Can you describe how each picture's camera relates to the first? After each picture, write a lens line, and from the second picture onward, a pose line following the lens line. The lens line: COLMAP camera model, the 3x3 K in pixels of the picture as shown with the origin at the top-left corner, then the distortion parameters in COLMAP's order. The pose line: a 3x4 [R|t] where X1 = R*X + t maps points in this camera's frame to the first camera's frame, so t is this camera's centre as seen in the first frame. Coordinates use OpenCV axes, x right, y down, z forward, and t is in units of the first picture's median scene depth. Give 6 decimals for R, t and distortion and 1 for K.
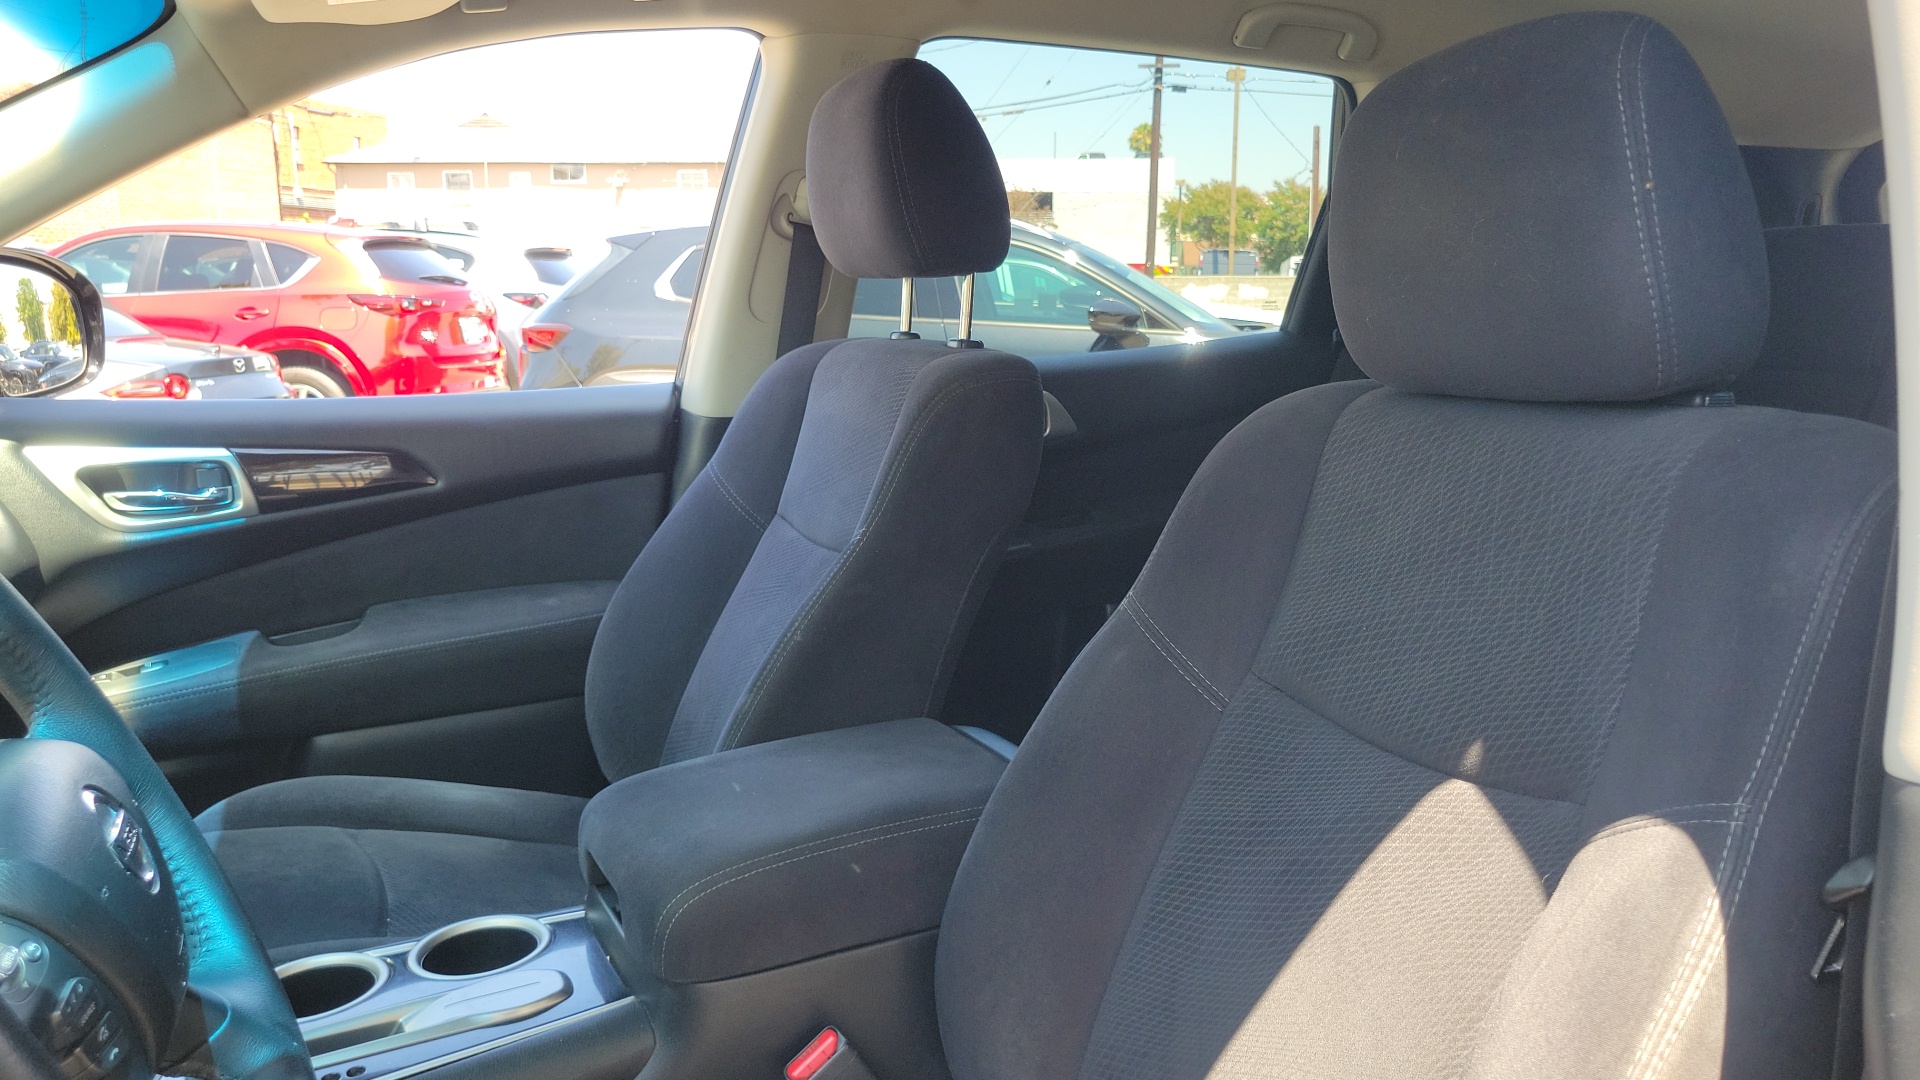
lens RADIAL K [[1483.6, 0, 968.7], [0, 1483.6, 560.4], [0, 0, 1]] dist [0.034202, -0.021315]
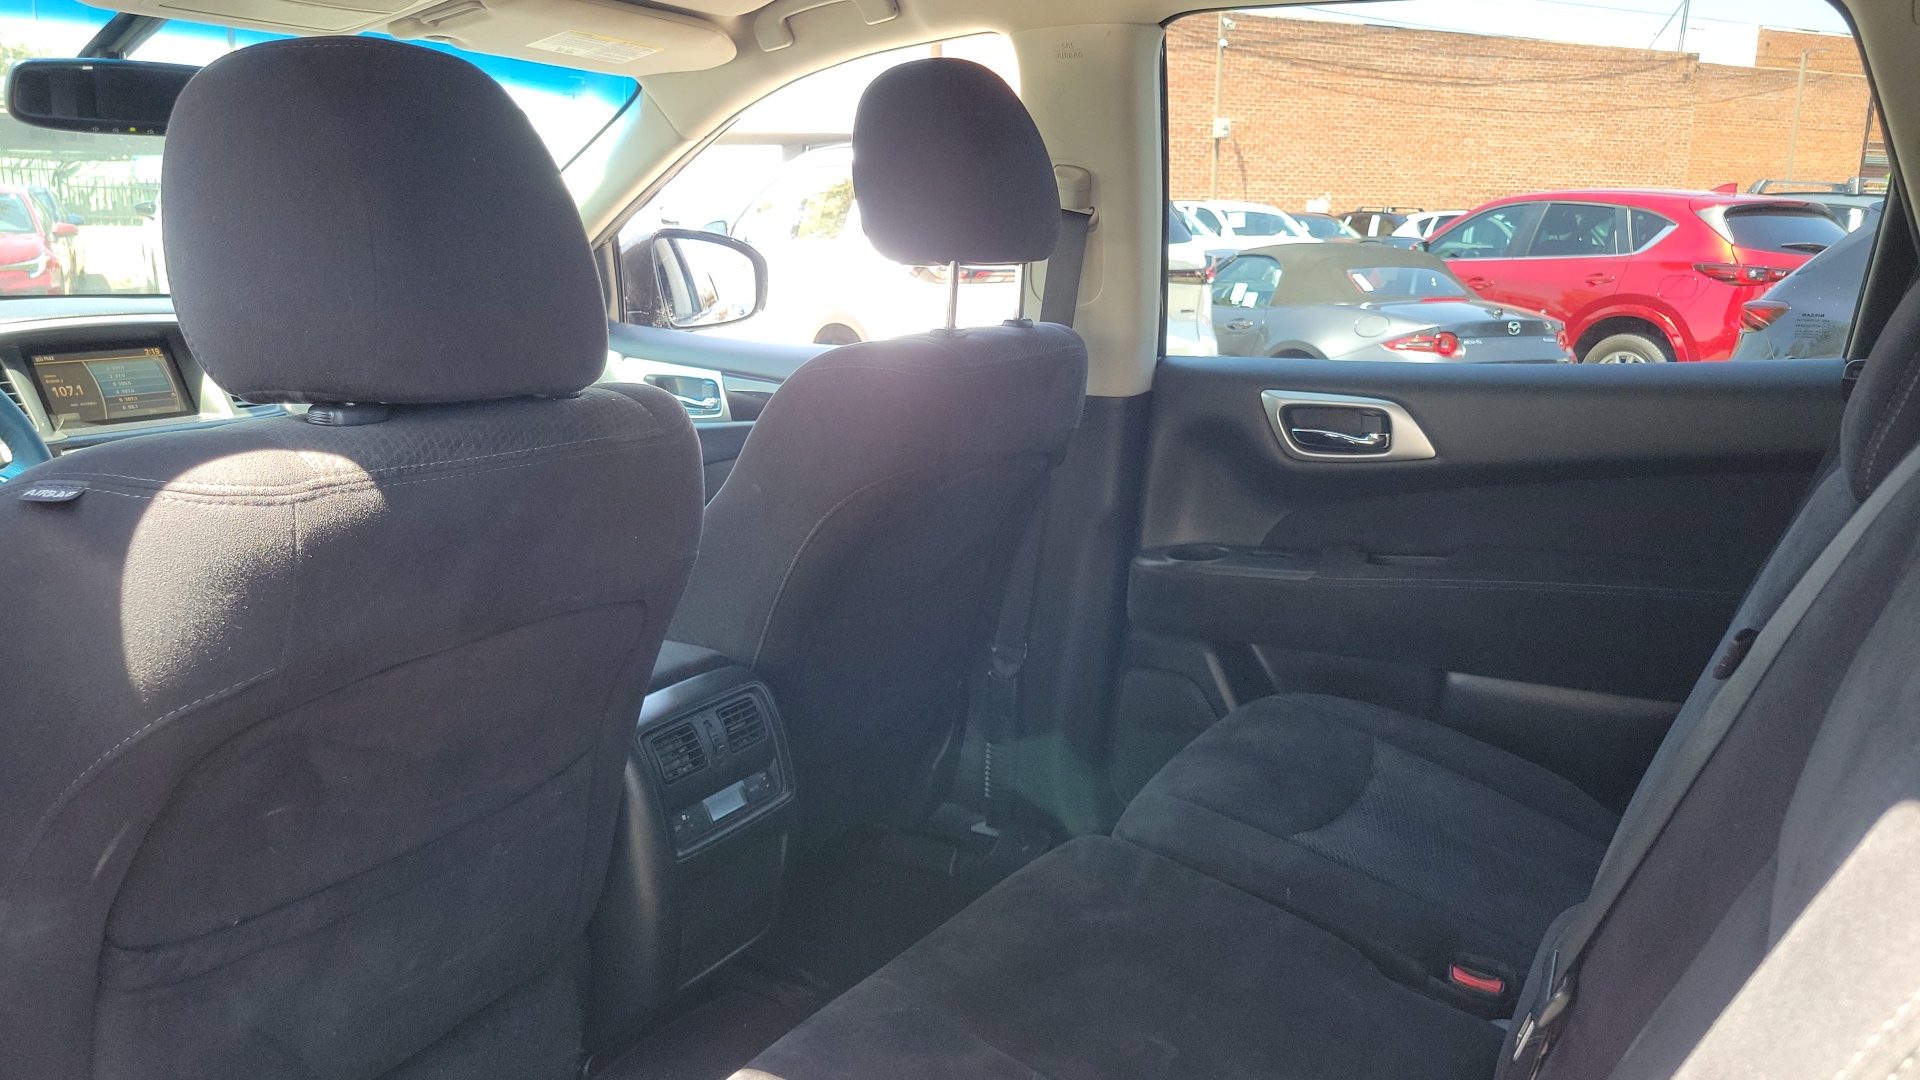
lens RADIAL K [[1483.6, 0, 960.8], [0, 1483.6, 542.1], [0, 0, 1]] dist [0.034202, -0.021315]
pose [[0.523106, 0.186994, -0.831501, 0.174482], [-0.176051, 0.978300, 0.109252, -0.023746], [0.833886, 0.089237, 0.544675, 0.094780]]
